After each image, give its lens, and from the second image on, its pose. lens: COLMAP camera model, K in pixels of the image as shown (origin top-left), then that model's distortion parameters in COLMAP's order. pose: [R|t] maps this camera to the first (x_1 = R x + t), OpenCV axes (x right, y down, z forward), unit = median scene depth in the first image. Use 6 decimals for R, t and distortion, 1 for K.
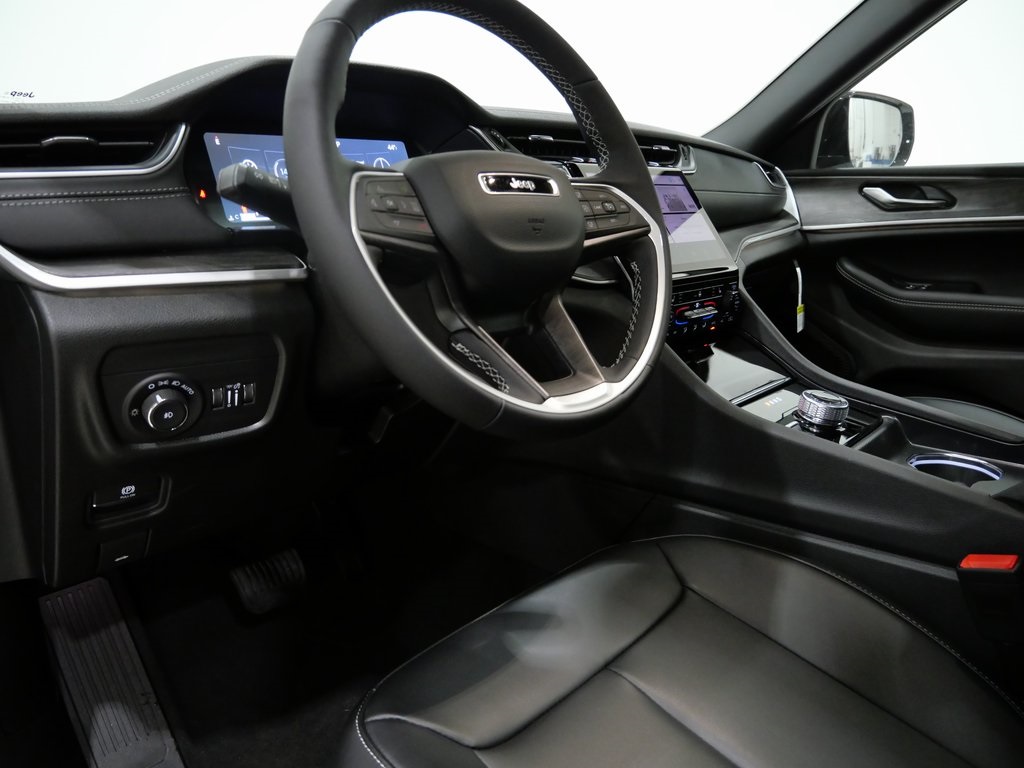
lens RADIAL K [[738.8, 0, 509.2], [0, 738.8, 392.9], [0, 0, 1]] dist [-0.040538, -0.002251]
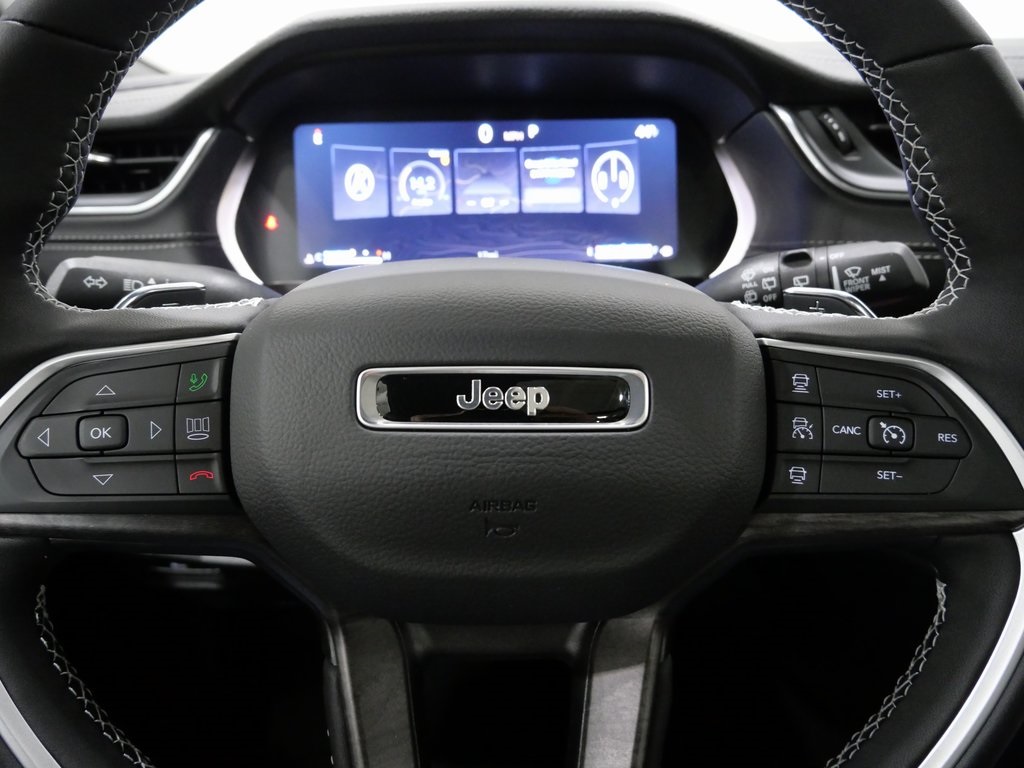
lens RADIAL K [[738.8, 0, 508.5], [0, 738.8, 387.5], [0, 0, 1]] dist [-0.040538, -0.002251]
pose [[0.709392, 0.298978, -0.638260, 0.216388], [-0.179904, 0.952384, 0.246168, -0.317710], [0.681467, -0.059804, 0.729401, 0.604504]]
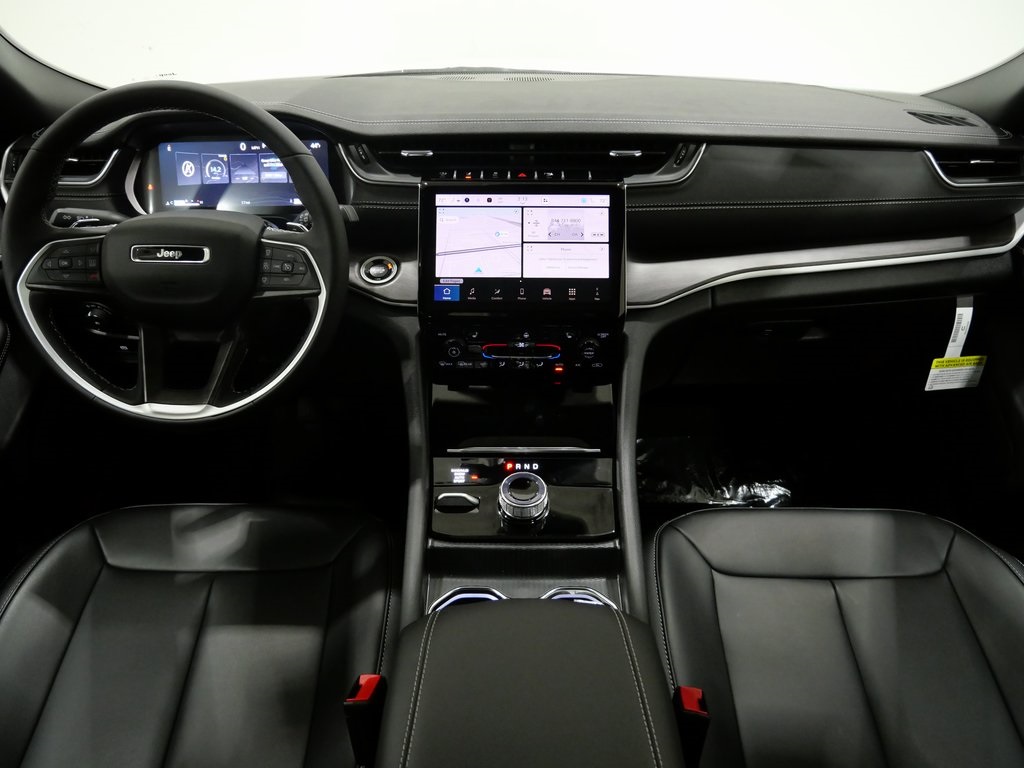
lens RADIAL K [[738.8, 0, 511.5], [0, 738.8, 387.0], [0, 0, 1]] dist [-0.040538, -0.002251]
pose [[0.679975, 0.388937, -0.621580, 1.172879], [-0.191502, 0.912501, 0.361480, -0.562022], [0.707786, -0.126764, 0.694961, 0.389297]]
